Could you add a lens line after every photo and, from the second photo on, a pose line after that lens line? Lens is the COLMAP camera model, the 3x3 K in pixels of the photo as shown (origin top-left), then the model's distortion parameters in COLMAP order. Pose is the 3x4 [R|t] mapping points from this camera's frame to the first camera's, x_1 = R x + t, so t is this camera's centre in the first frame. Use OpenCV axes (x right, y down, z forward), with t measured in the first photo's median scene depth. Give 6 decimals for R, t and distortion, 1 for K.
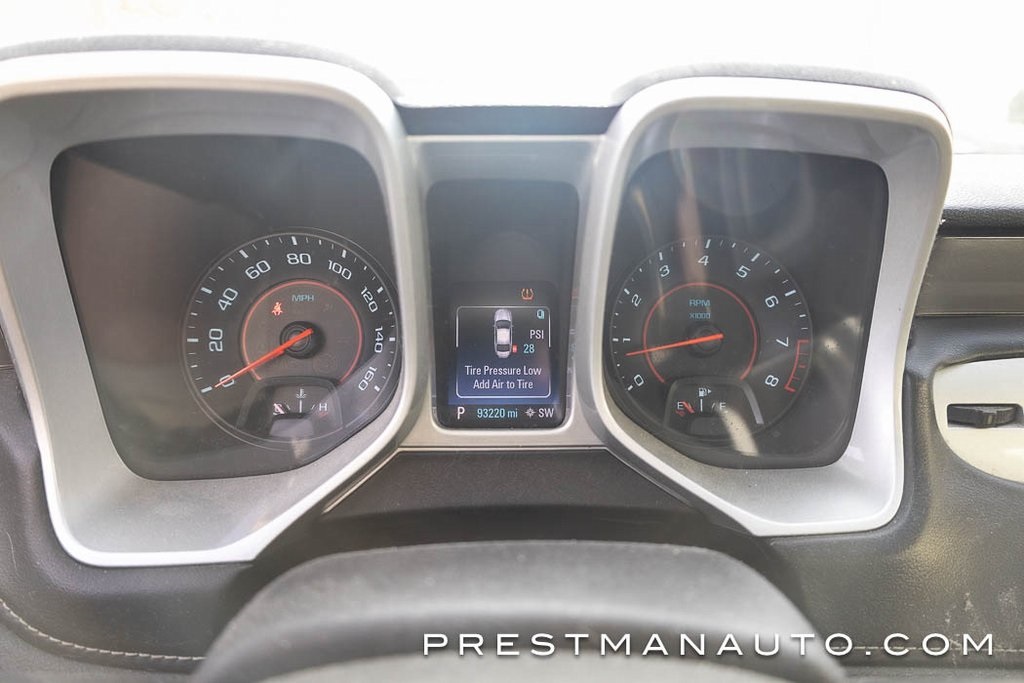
lens RADIAL K [[660.9, 0, 506.1], [0, 660.9, 342.5], [0, 0, 1]] dist [0.009206, -0.001975]
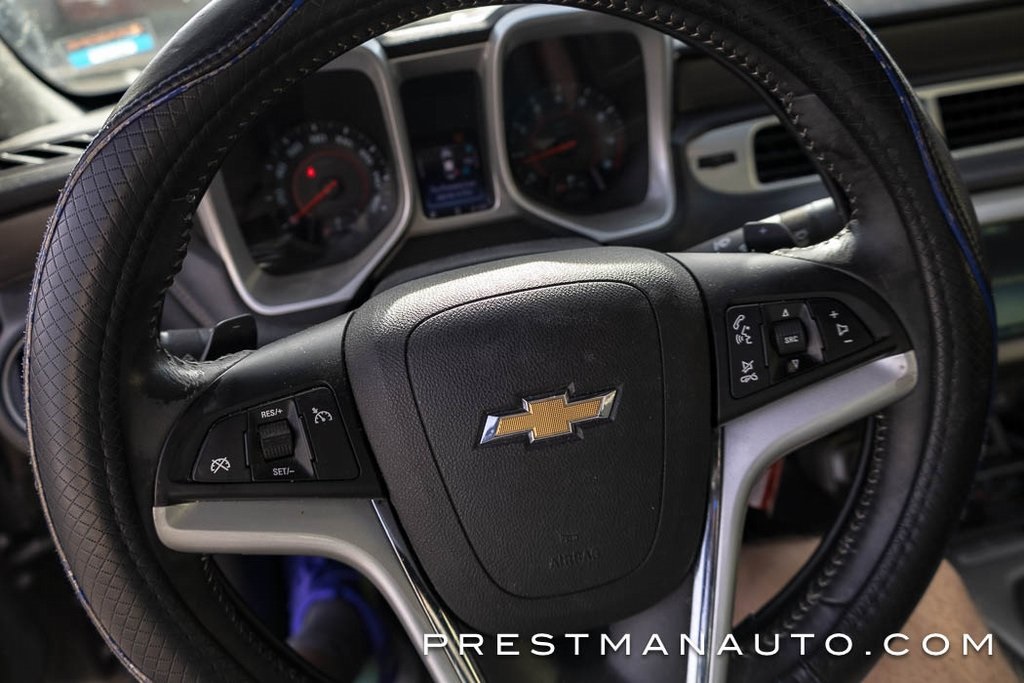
lens RADIAL K [[790.4, 0, 514.9], [0, 790.4, 369.3], [0, 0, 1]] dist [0.001131, -0.000704]
pose [[0.975035, -0.198573, 0.099375, -0.149073], [0.175835, 0.963768, 0.200582, 0.120339], [-0.135605, -0.178101, 0.974624, -1.104144]]
